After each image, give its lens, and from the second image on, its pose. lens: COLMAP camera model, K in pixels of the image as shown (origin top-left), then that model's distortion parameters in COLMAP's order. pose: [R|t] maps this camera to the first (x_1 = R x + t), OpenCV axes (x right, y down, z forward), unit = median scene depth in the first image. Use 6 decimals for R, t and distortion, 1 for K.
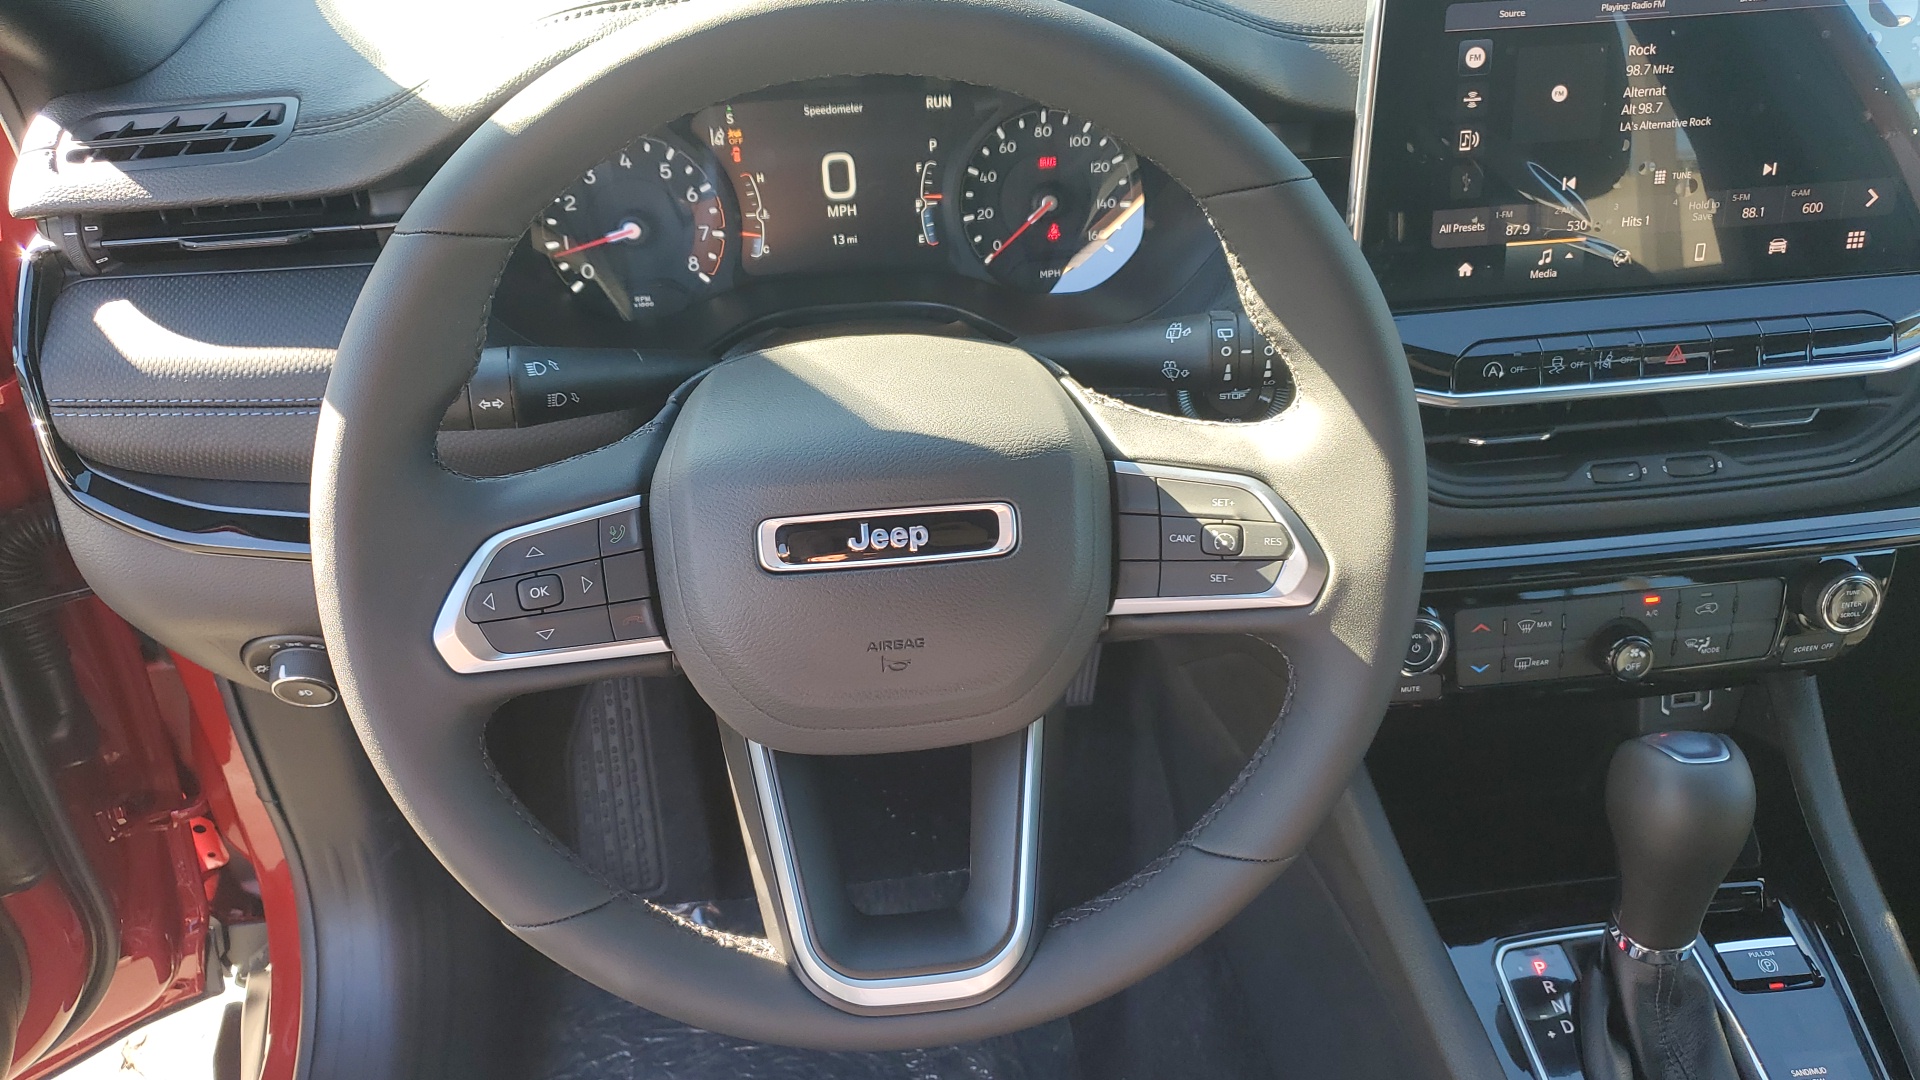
lens RADIAL K [[1562.7, 0, 905.7], [0, 1562.7, 529.4], [0, 0, 1]] dist [-0.063790, 0.081633]
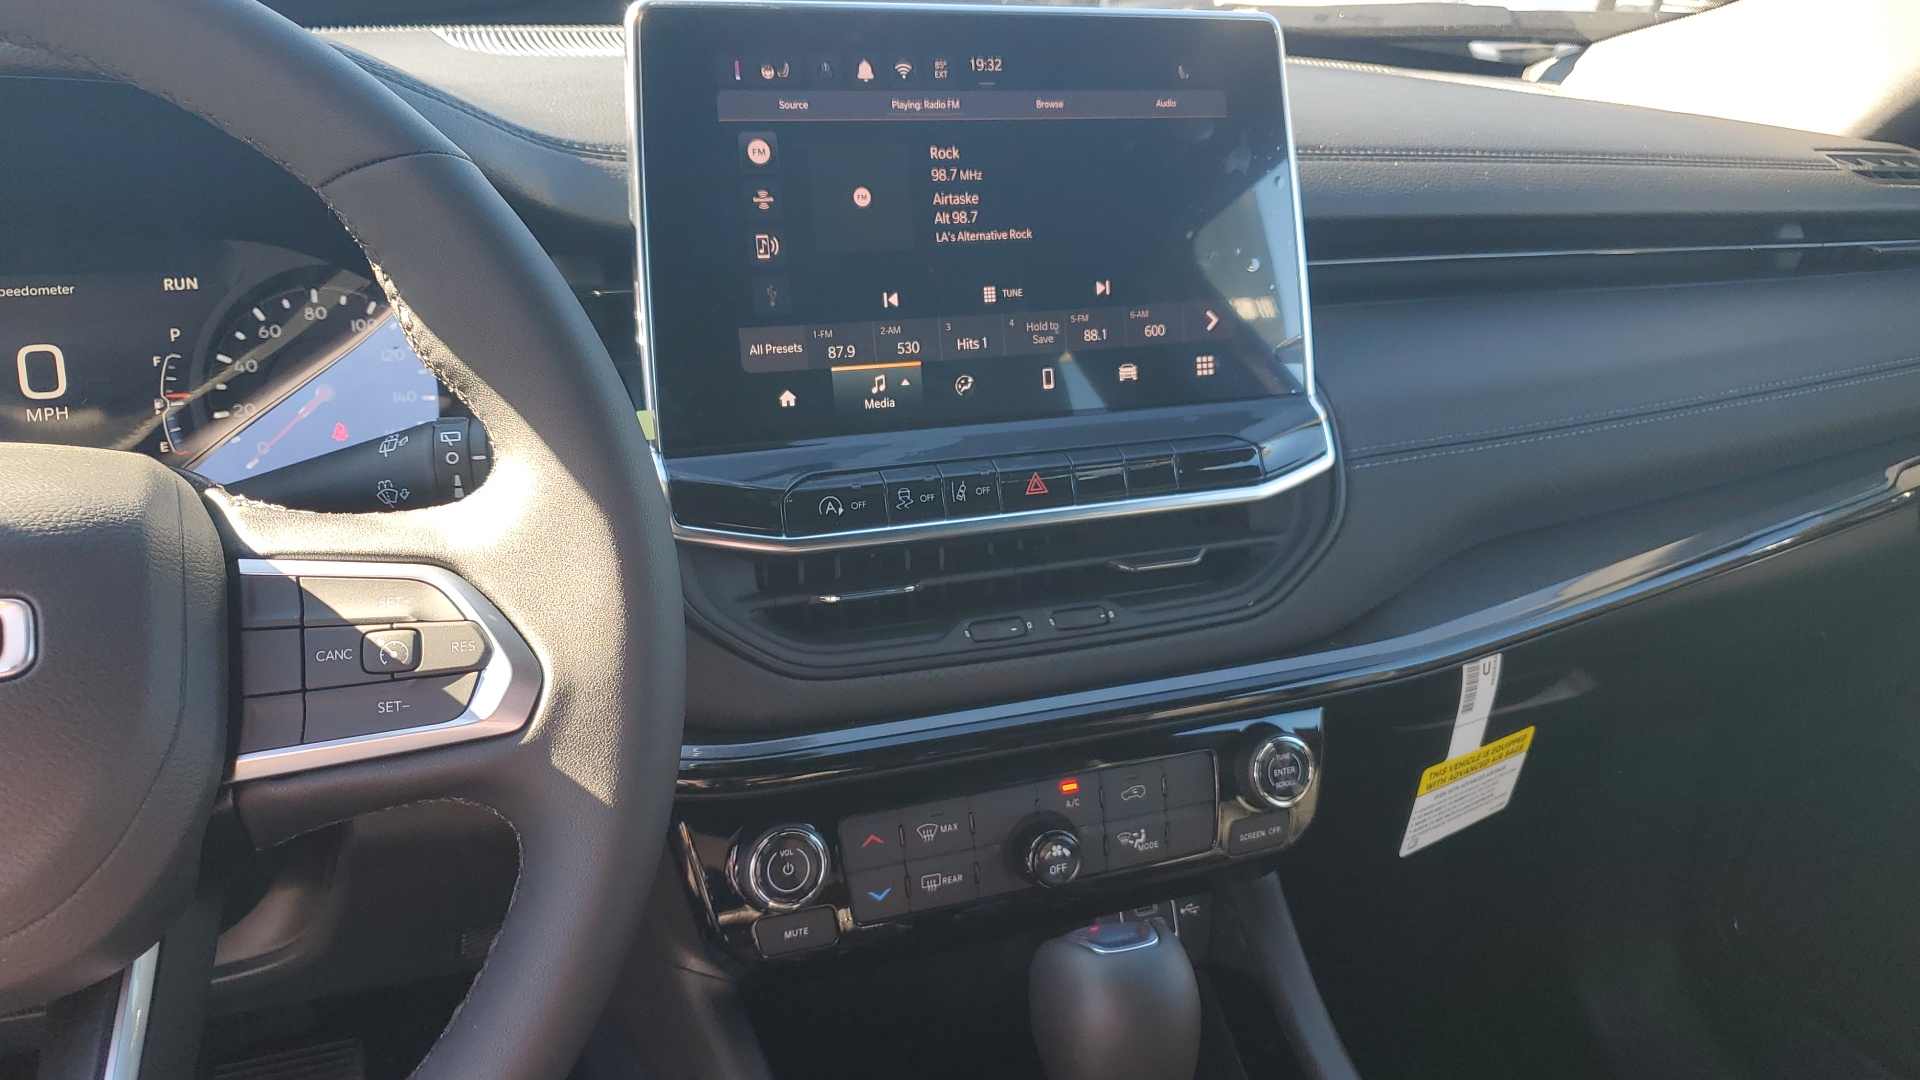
lens RADIAL K [[1488.6, 0, 930.7], [0, 1488.6, 544.3], [0, 0, 1]] dist [0.034180, -0.000949]
pose [[0.961035, -0.044865, 0.272763, 0.209072], [0.122903, 0.953198, -0.276241, 0.145167], [-0.247603, 0.299001, 0.921570, 0.247622]]
